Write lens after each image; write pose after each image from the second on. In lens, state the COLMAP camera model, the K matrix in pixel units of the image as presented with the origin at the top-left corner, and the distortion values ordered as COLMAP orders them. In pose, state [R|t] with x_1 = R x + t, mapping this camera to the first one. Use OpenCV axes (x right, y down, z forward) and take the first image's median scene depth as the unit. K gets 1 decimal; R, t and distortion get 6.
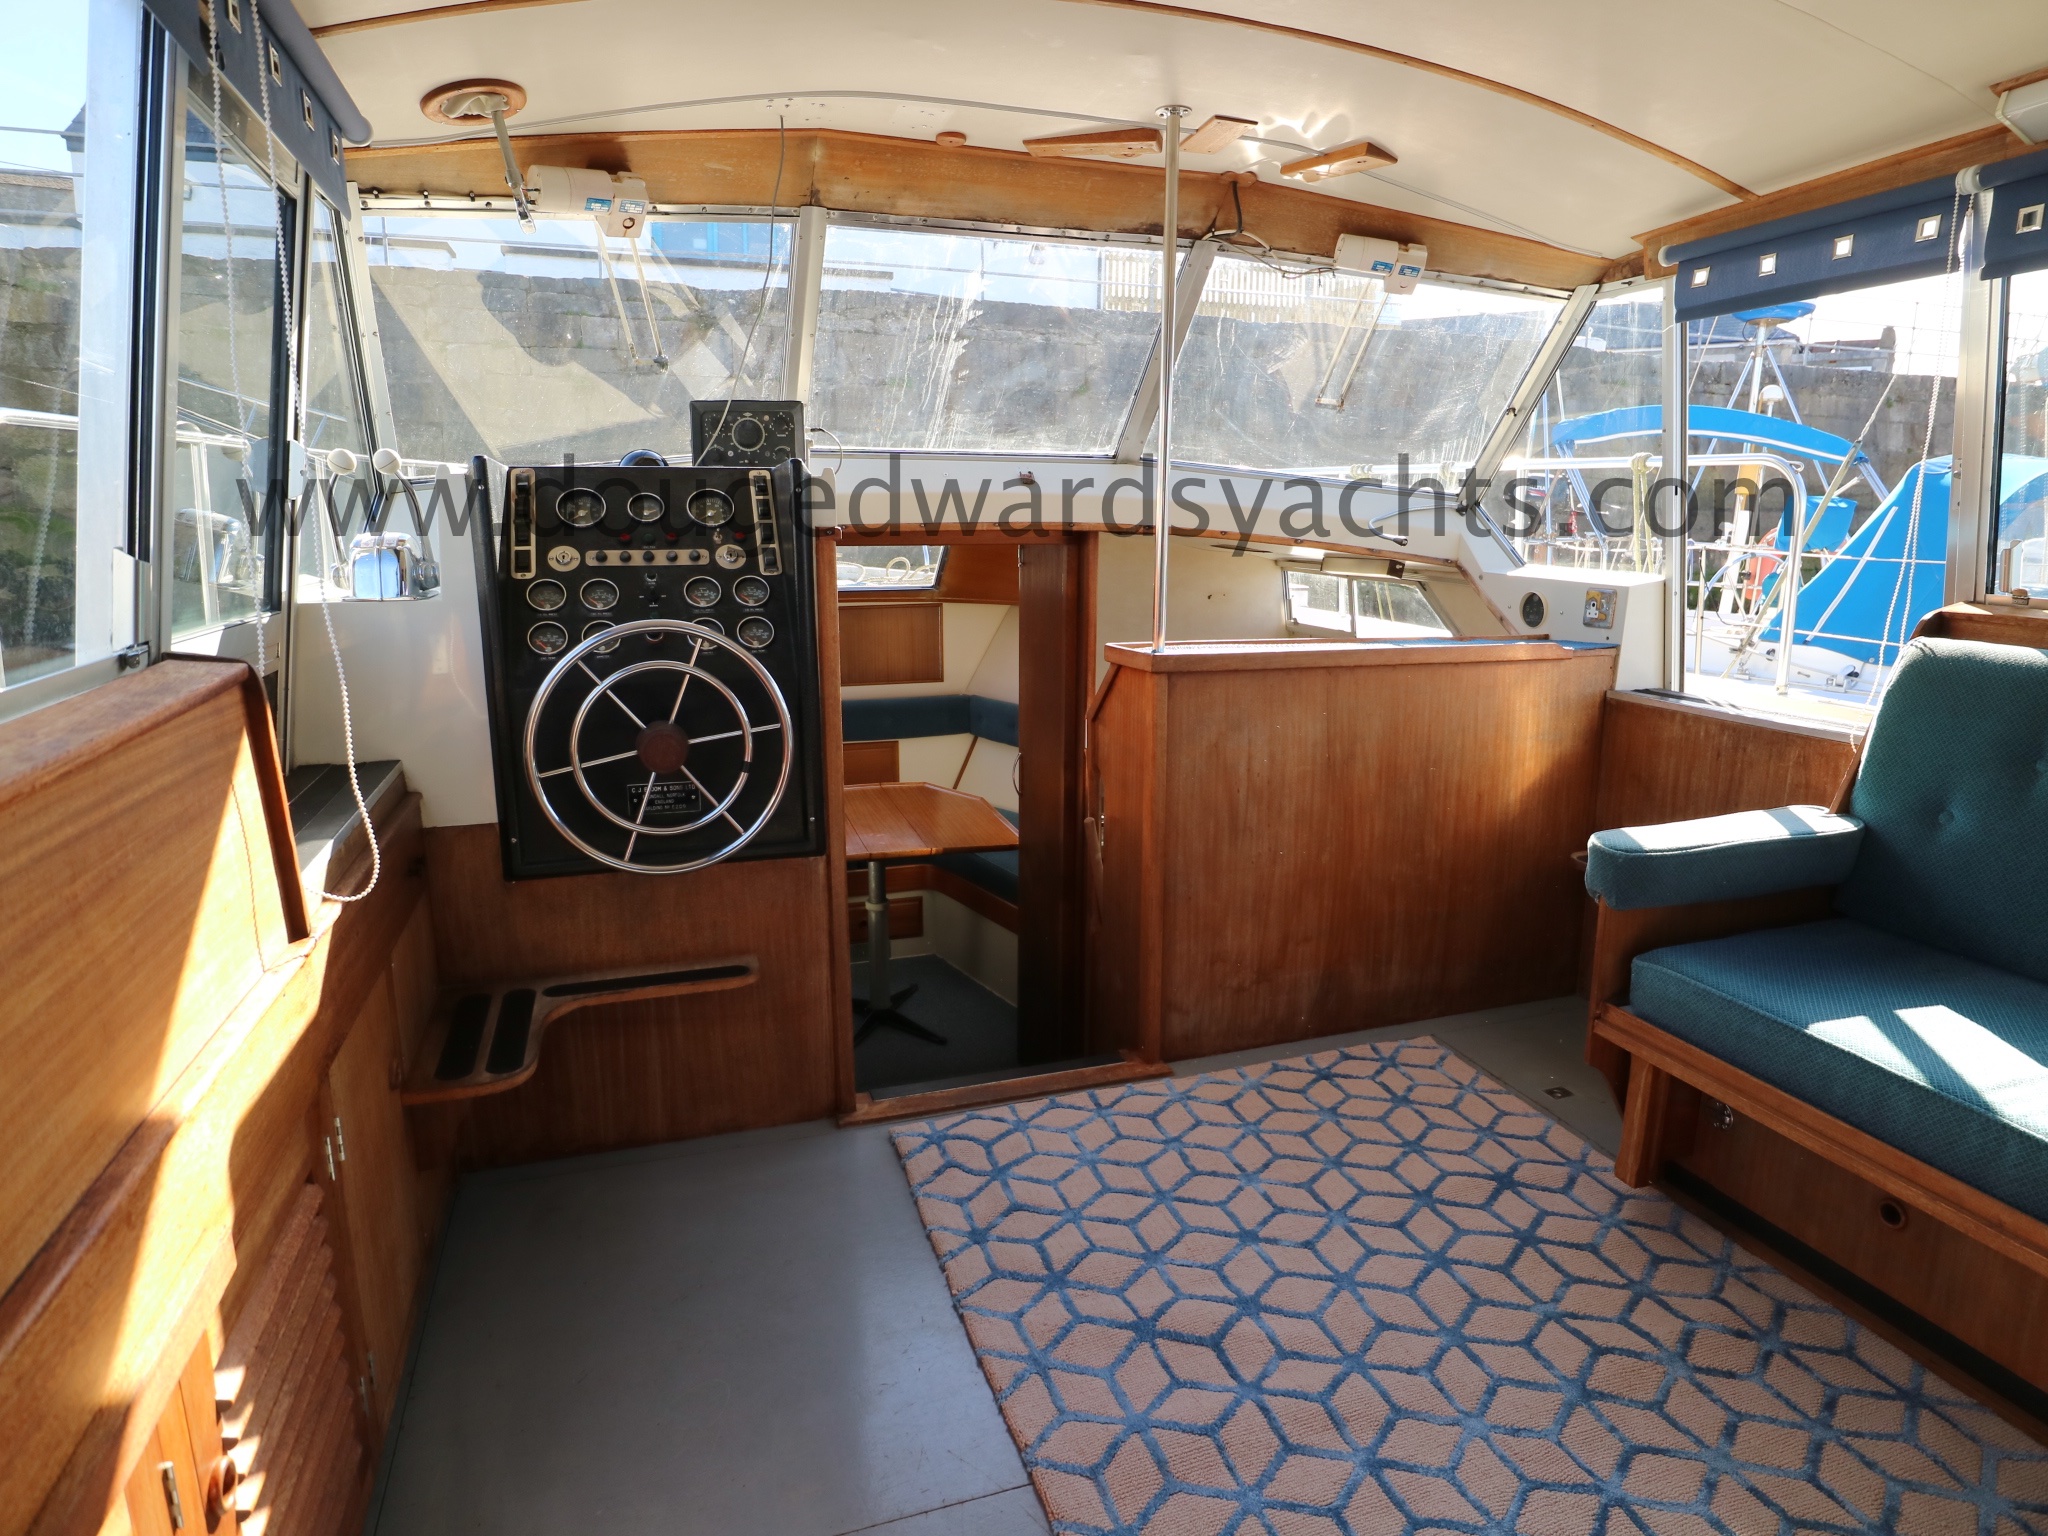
lens RADIAL K [[1156.3, 0, 1040.6], [0, 1156.3, 760.8], [0, 0, 1]] dist [-0.049097, 0.016525]
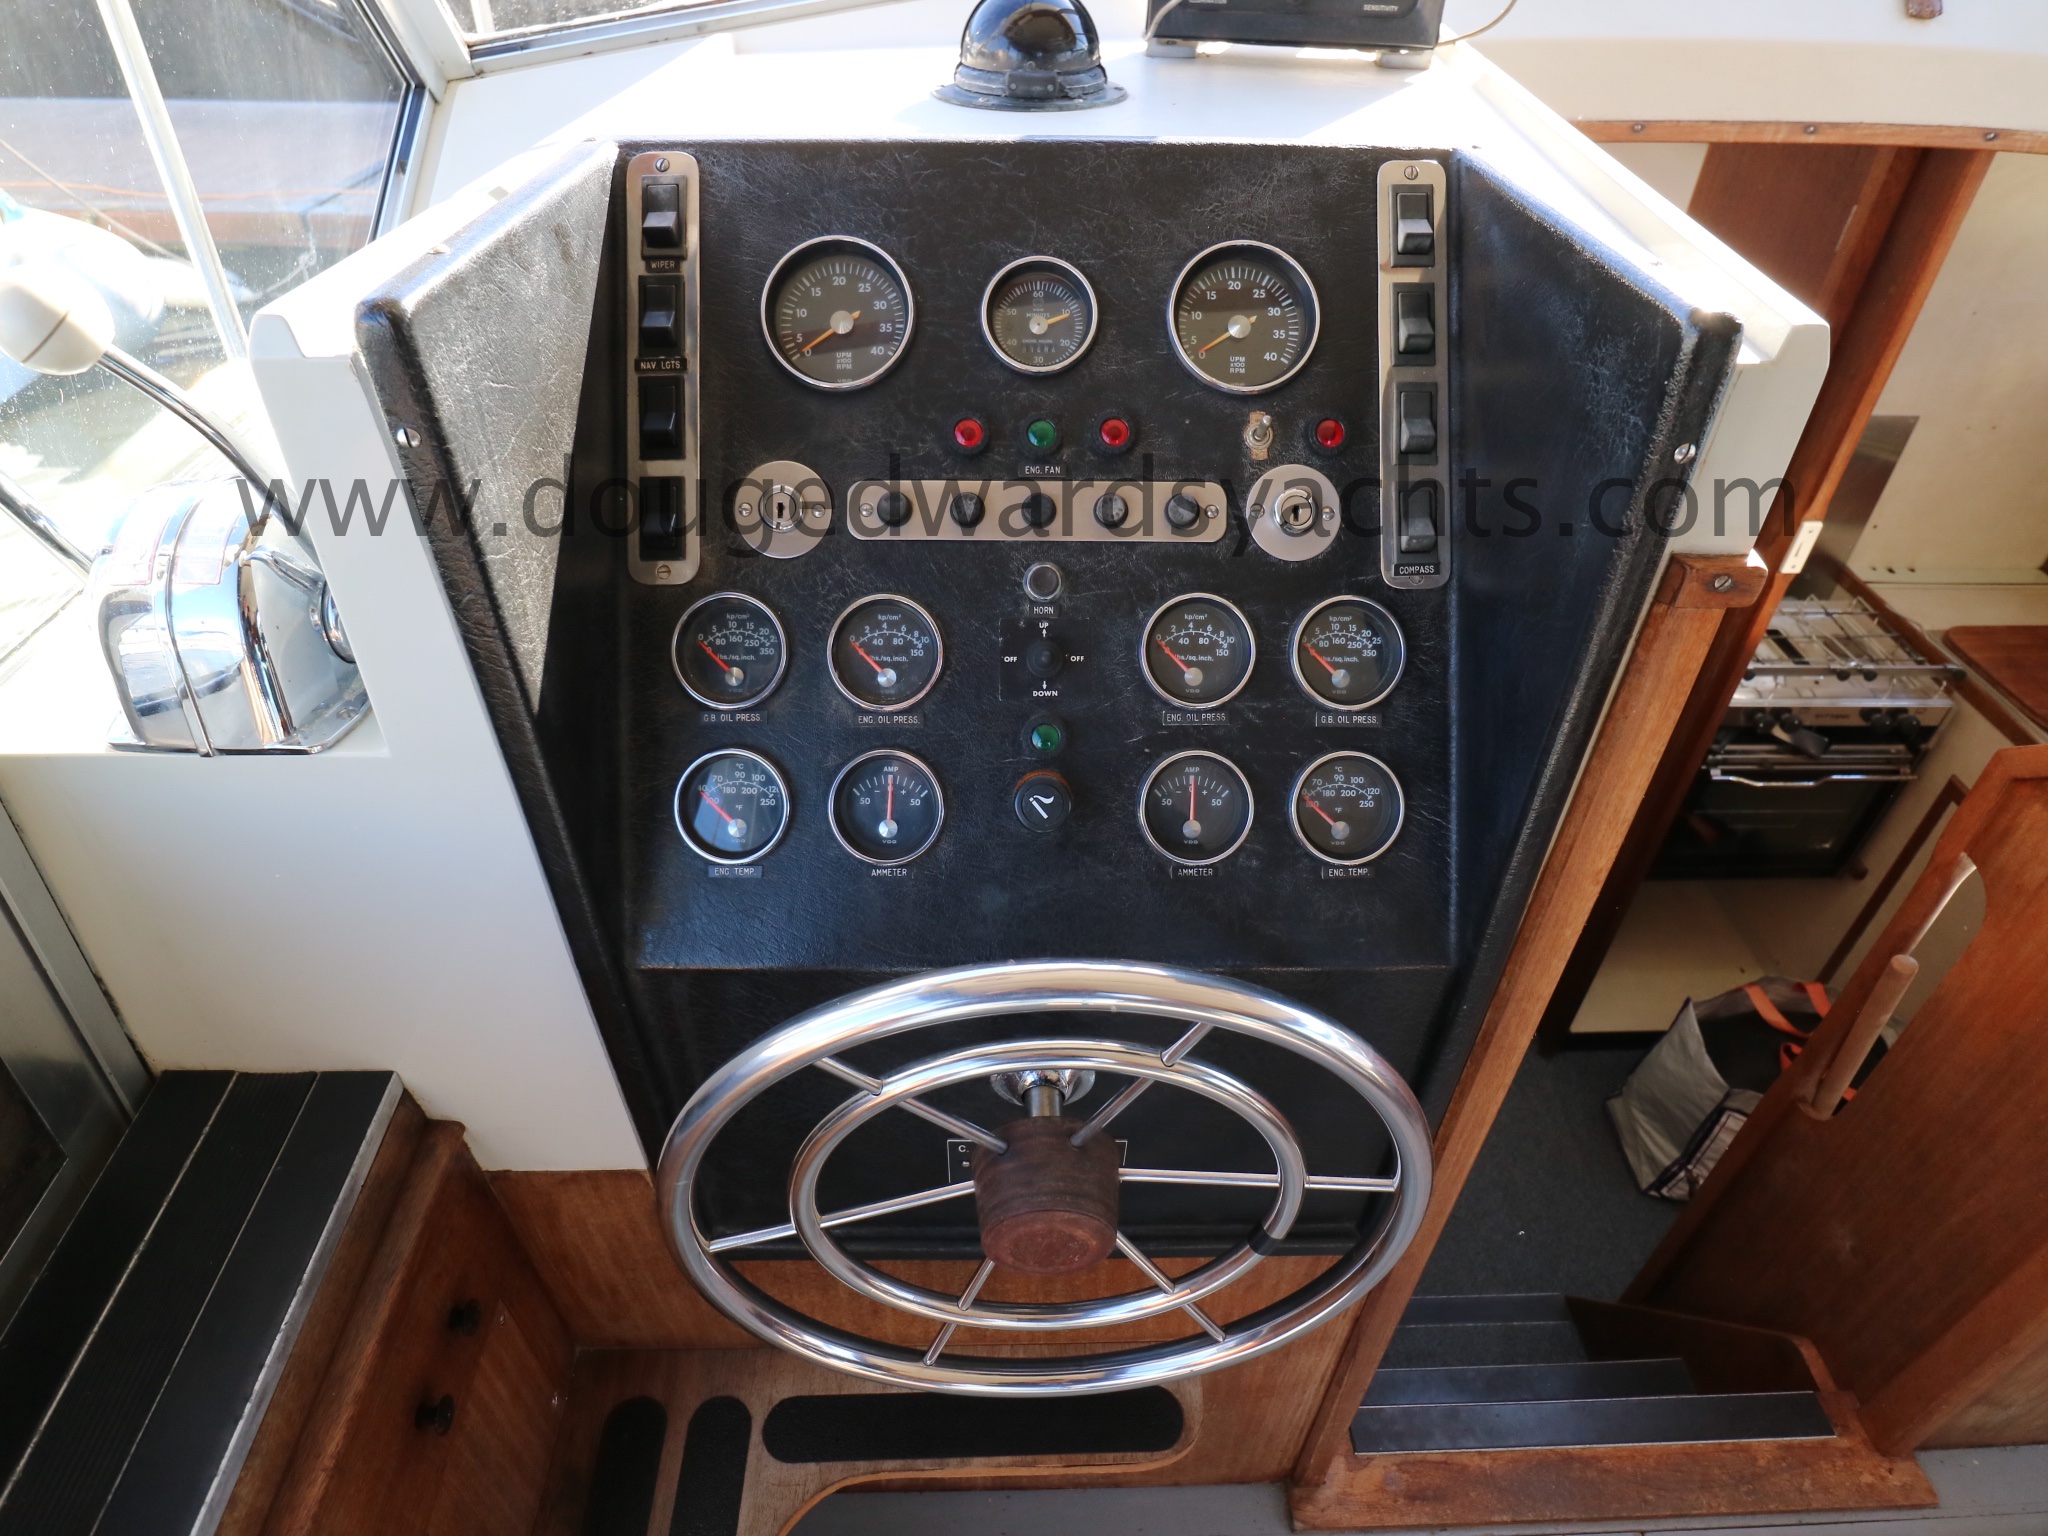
lens RADIAL K [[1156.3, 0, 1031.8], [0, 1156.3, 748.8], [0, 0, 1]] dist [-0.049097, 0.016525]
pose [[0.952603, 0.198074, -0.230898, -0.255717], [-0.069520, 0.880648, 0.468642, -0.265041], [0.296166, -0.430378, 0.852679, 0.698427]]
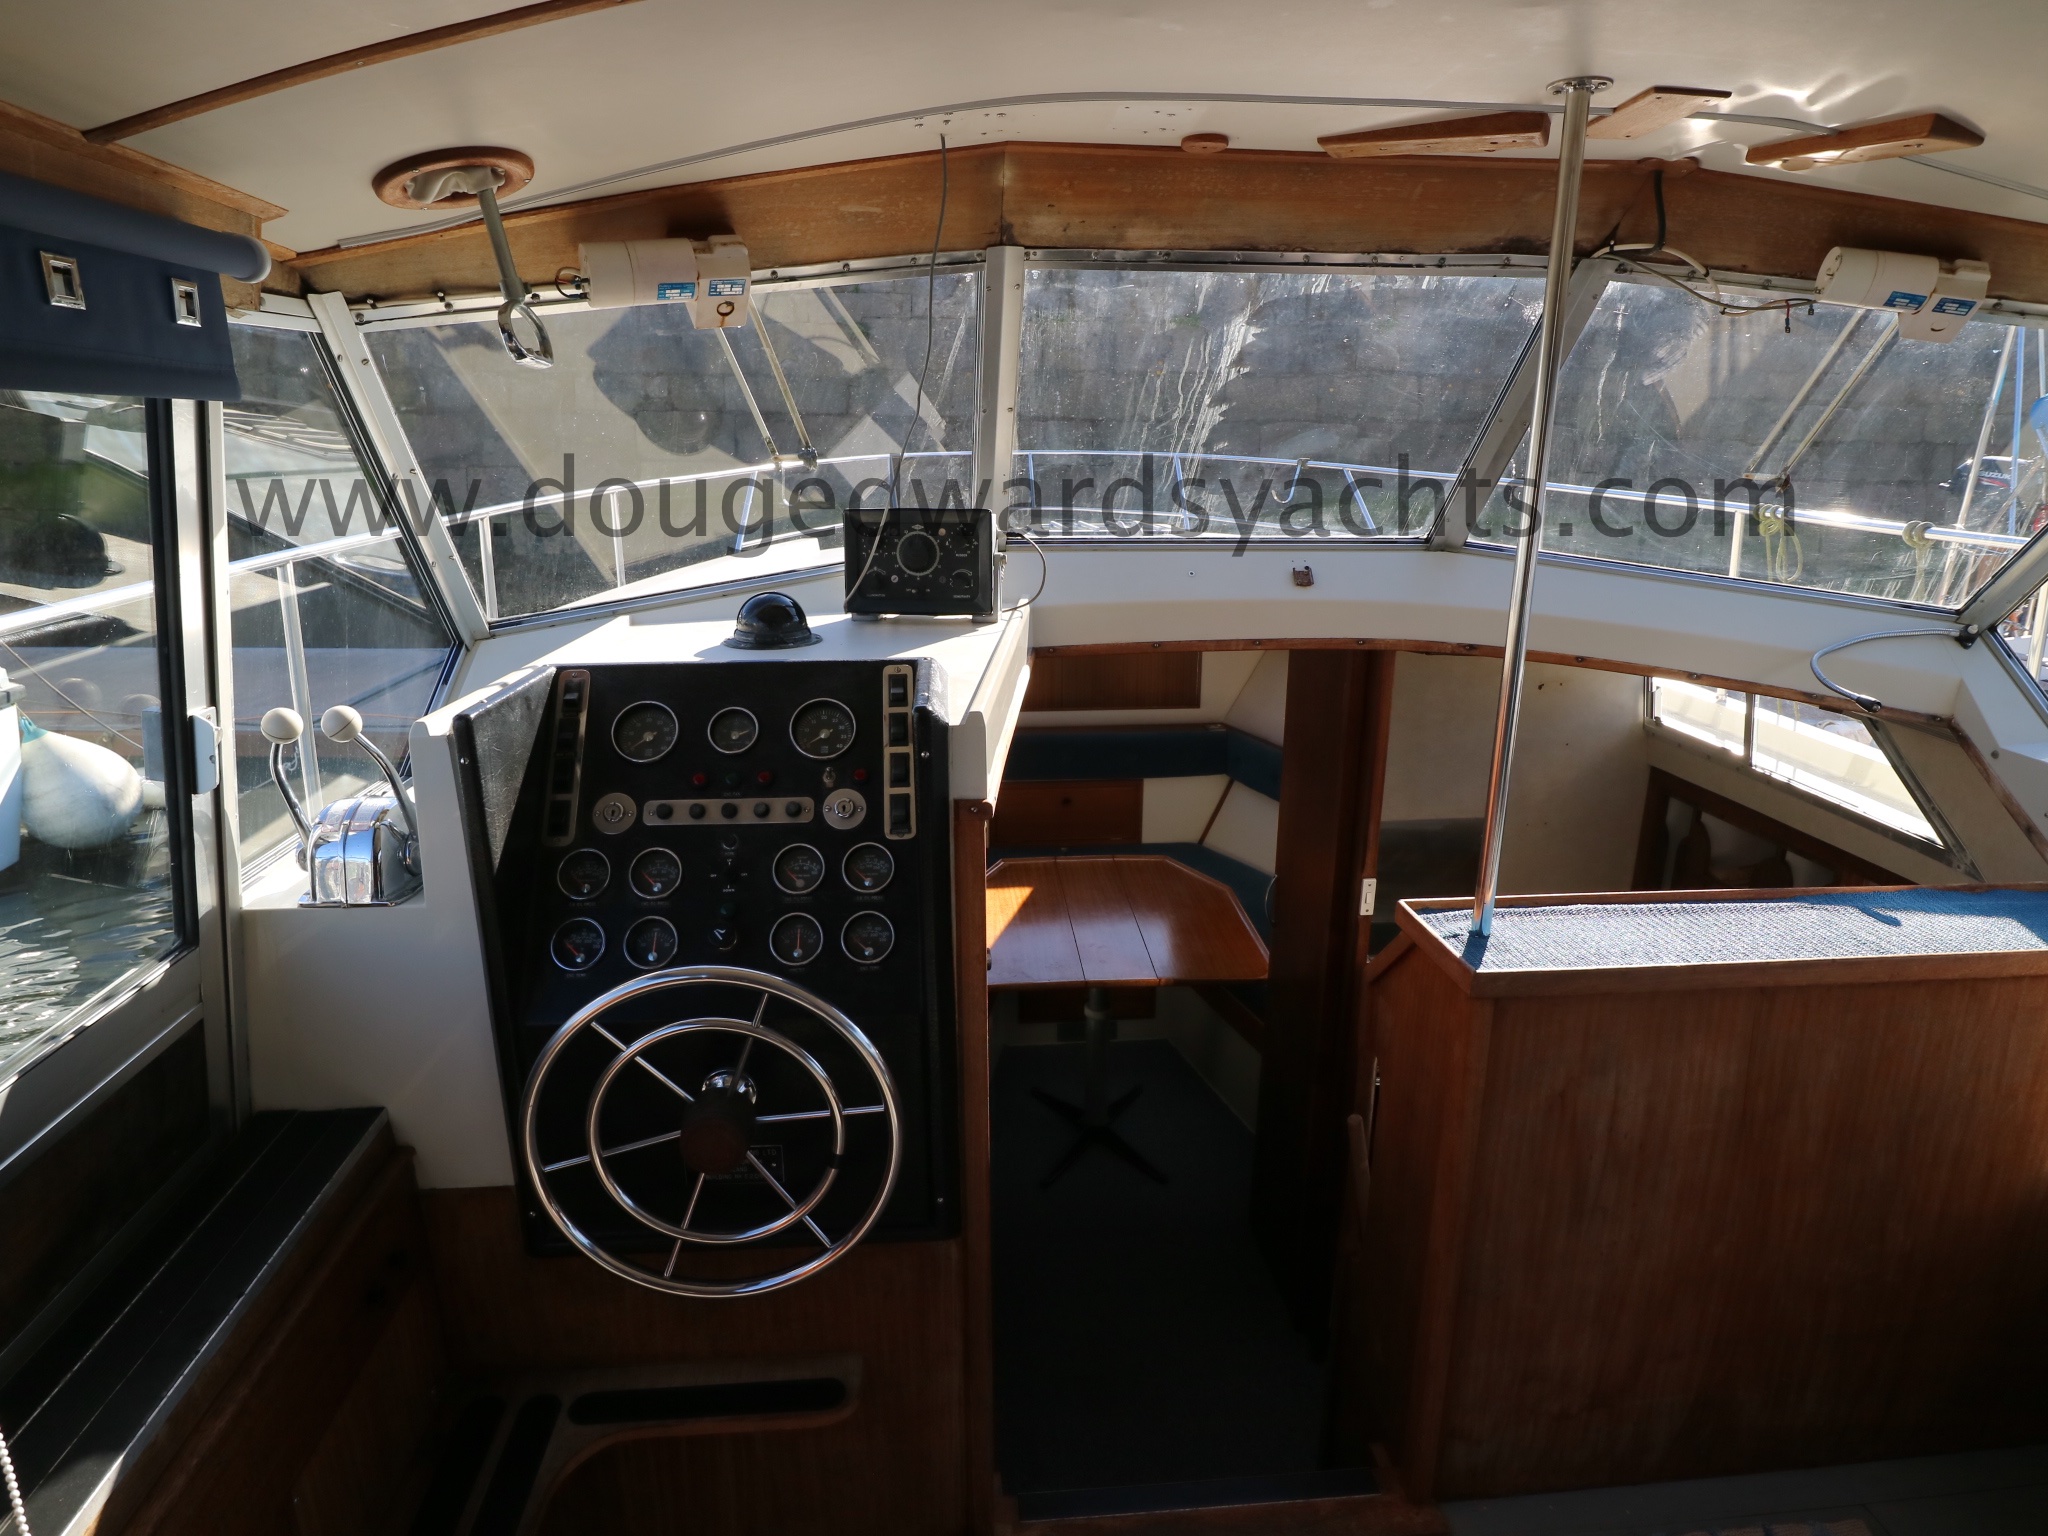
lens RADIAL K [[1156.3, 0, 1029.7], [0, 1156.3, 760.1], [0, 0, 1]] dist [-0.049097, 0.016525]
pose [[0.969488, 0.064398, -0.236531, 0.001015], [-0.047116, 0.995839, 0.078007, -0.269527], [0.240570, -0.064483, 0.968487, 0.361649]]
